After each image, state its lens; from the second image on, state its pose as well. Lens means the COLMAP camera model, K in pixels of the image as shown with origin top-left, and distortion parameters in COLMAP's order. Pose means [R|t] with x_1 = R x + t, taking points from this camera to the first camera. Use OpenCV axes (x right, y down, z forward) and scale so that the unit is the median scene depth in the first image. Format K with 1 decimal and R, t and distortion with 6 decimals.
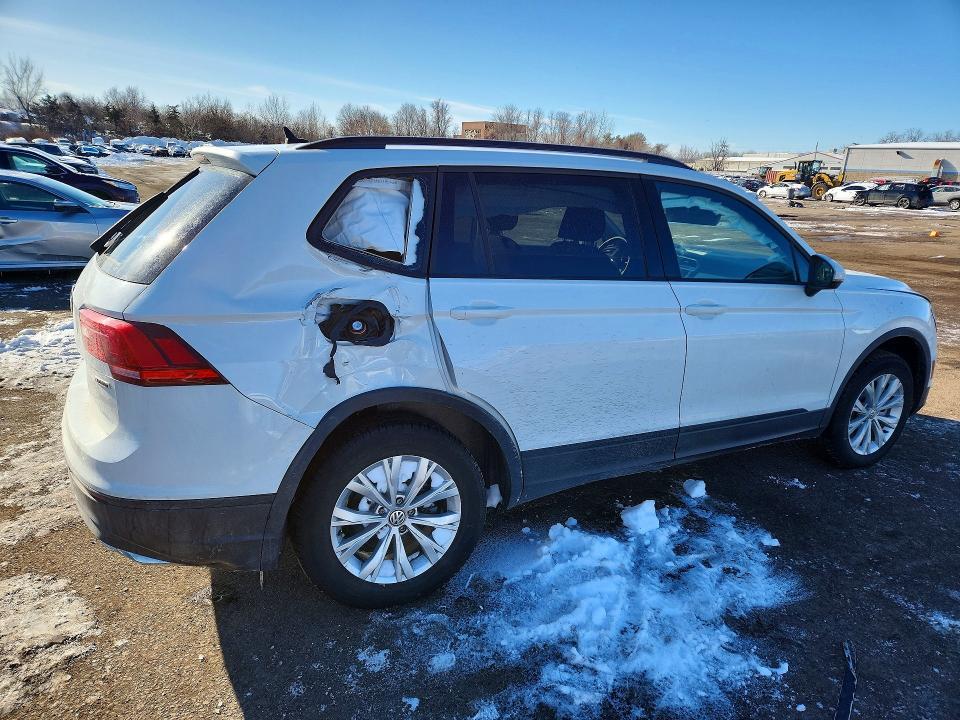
lens RADIAL K [[709.4, 0, 479.8], [0, 709.4, 351.7], [0, 0, 1]] dist [0.038716, -0.022660]
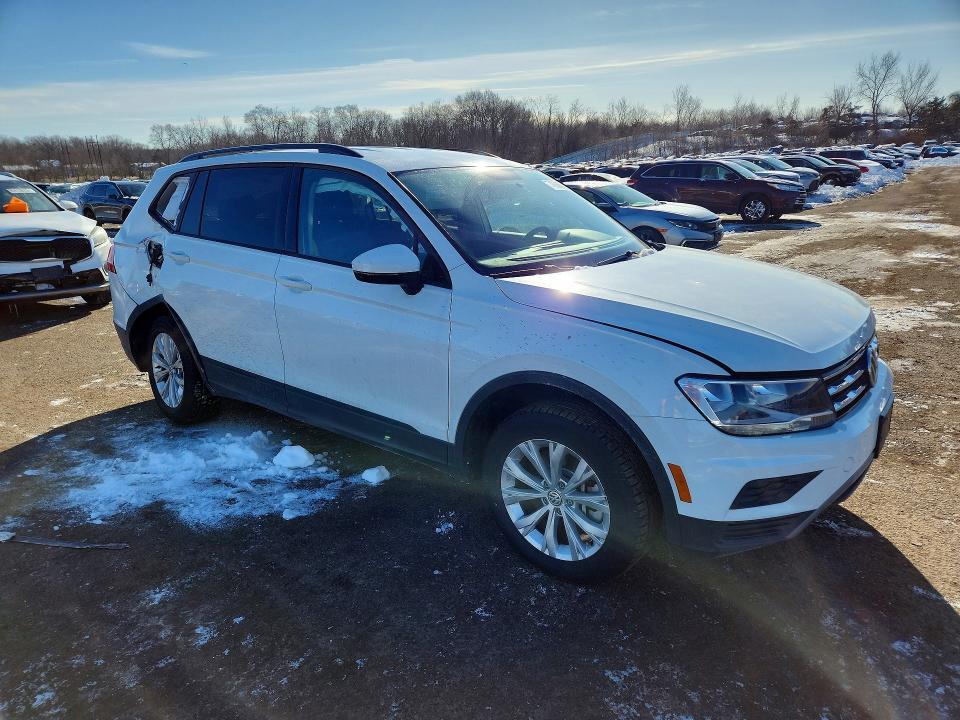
lens RADIAL K [[709.4, 0, 479.9], [0, 709.4, 363.4], [0, 0, 1]] dist [0.038716, -0.022660]
pose [[0.323606, 0.201528, -0.924481, 1.452951], [-0.195056, 0.970277, 0.143234, -0.153026], [0.925869, 0.133974, 0.353296, 0.891445]]
